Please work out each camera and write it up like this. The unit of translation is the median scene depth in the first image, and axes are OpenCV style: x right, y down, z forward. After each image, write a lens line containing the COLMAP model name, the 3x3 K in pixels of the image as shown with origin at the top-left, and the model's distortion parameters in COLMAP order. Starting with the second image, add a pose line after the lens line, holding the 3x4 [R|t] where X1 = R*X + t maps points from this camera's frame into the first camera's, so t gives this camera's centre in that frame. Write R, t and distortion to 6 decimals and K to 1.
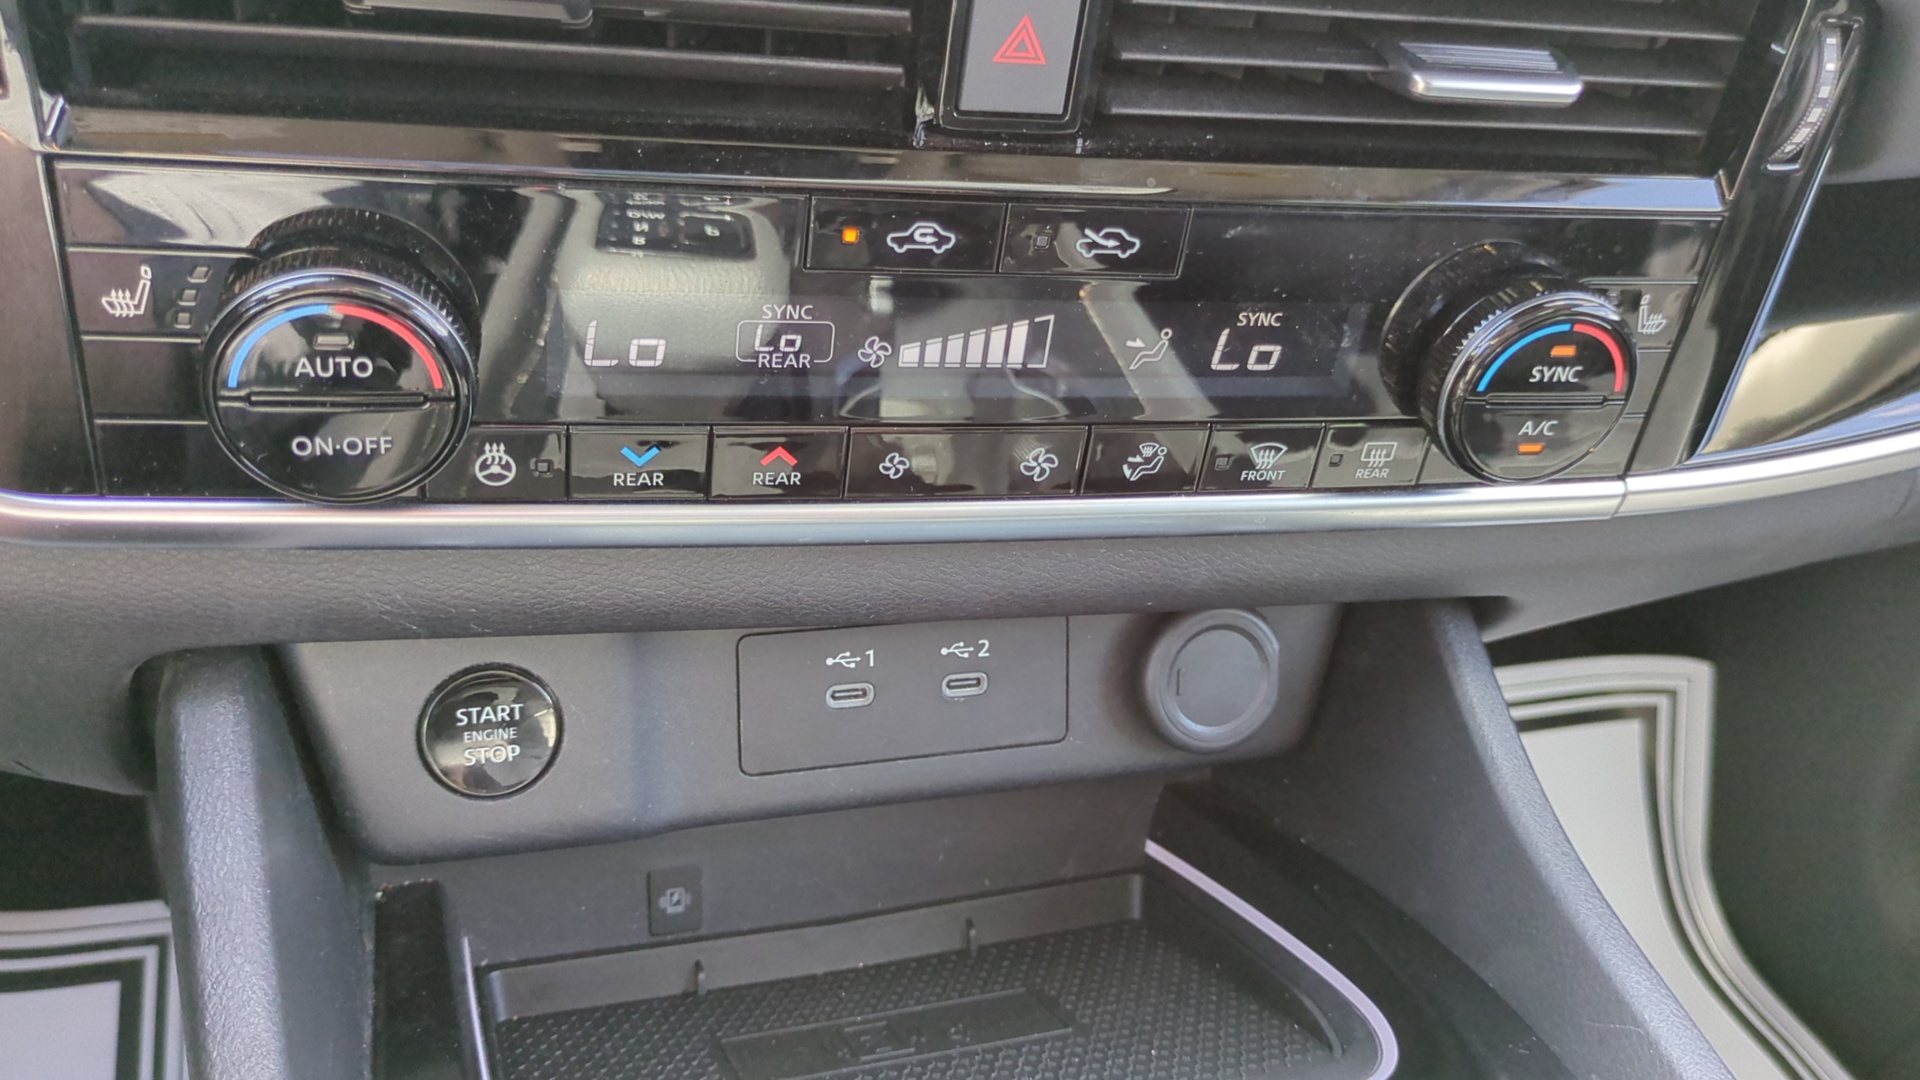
lens RADIAL K [[1610.0, 0, 960.0], [0, 1610.0, 540.0], [0, 0, 1]] dist [0.001016, -0.003777]
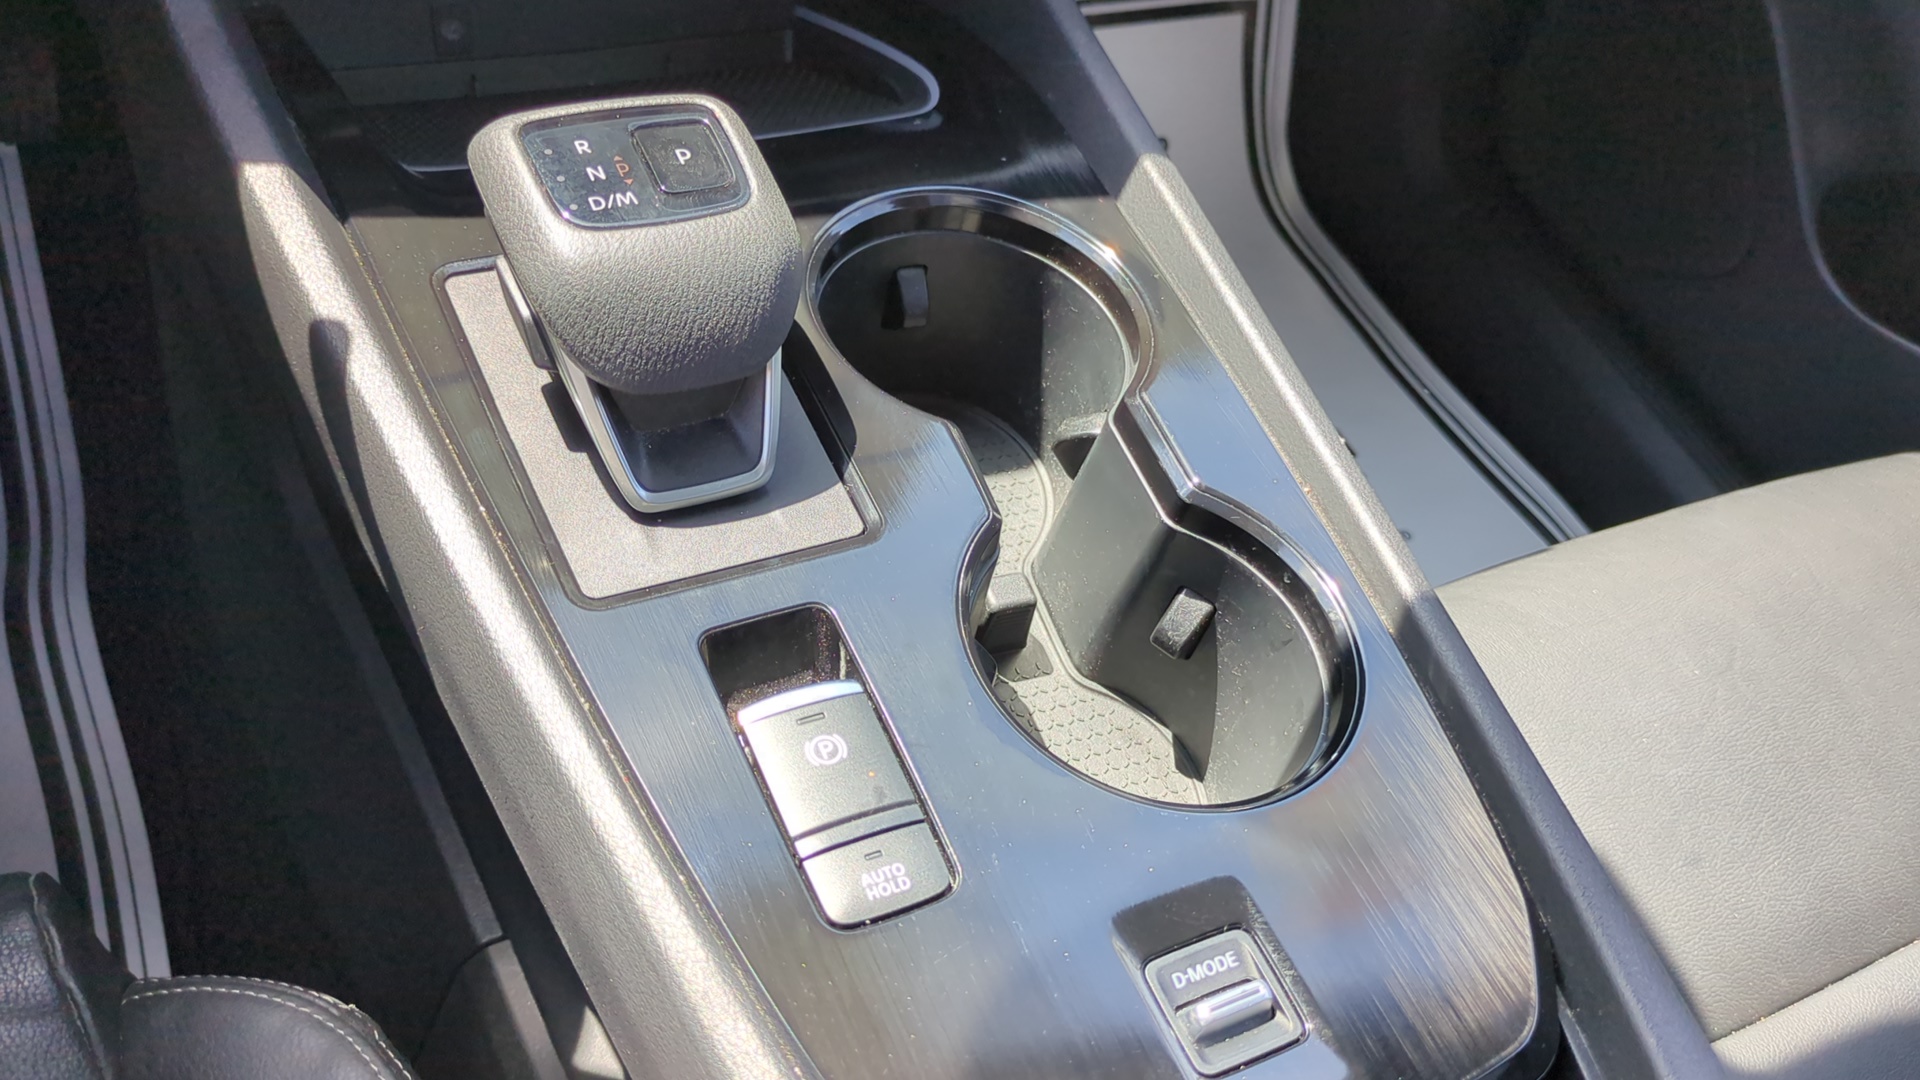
lens RADIAL K [[1610.0, 0, 960.0], [0, 1610.0, 540.0], [0, 0, 1]] dist [0.001016, -0.003777]
pose [[0.986698, -0.046044, 0.155908, 0.019091], [-0.012555, 0.934601, 0.355475, 0.129785], [-0.162079, -0.352704, 0.921591, -0.497733]]
